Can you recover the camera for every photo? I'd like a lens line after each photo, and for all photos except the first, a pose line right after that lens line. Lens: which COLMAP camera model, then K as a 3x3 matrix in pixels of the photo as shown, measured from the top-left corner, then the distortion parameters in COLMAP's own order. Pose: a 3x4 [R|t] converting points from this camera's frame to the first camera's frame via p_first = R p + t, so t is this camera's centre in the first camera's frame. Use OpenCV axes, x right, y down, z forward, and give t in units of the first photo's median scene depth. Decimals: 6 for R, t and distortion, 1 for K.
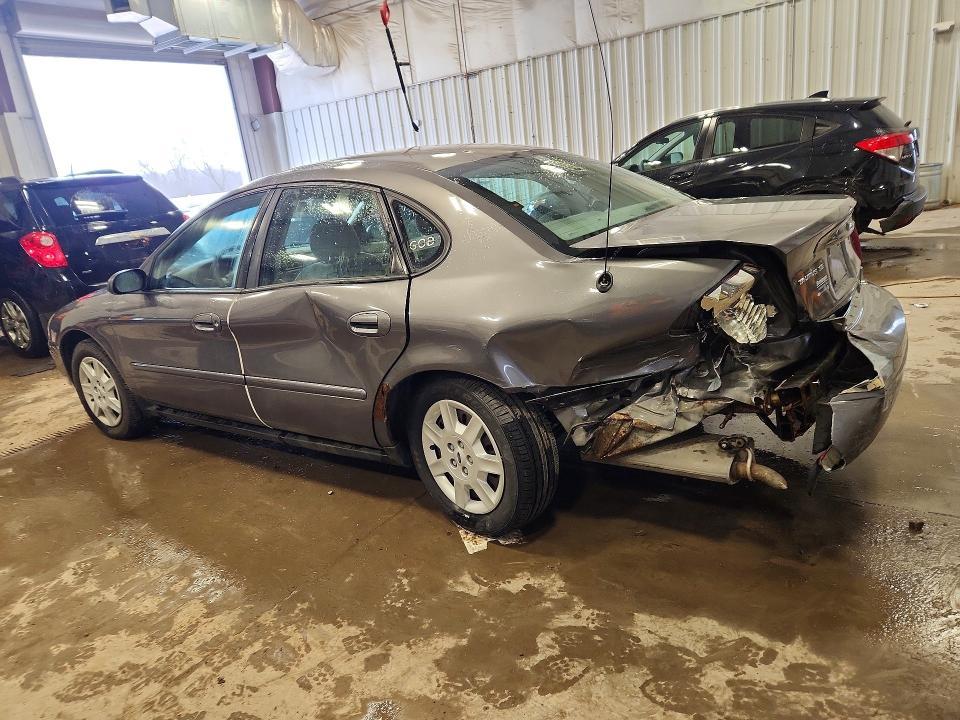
lens RADIAL K [[660.1, 0, 469.3], [0, 660.1, 359.7], [0, 0, 1]] dist [0.027008, -0.000319]
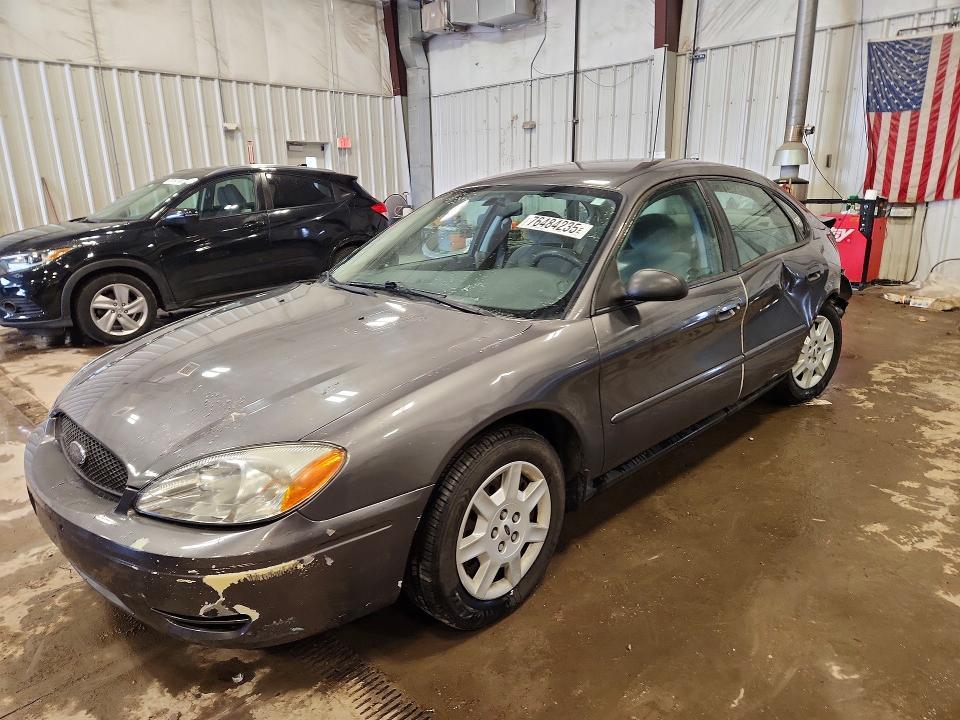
lens RADIAL K [[660.1, 0, 469.3], [0, 660.1, 359.7], [0, 0, 1]] dist [0.027008, -0.000319]
pose [[0.158009, -0.150827, 0.975851, -2.110192], [0.281820, 0.954049, 0.101825, -0.296215], [-0.946367, 0.258925, 0.193254, 1.779259]]
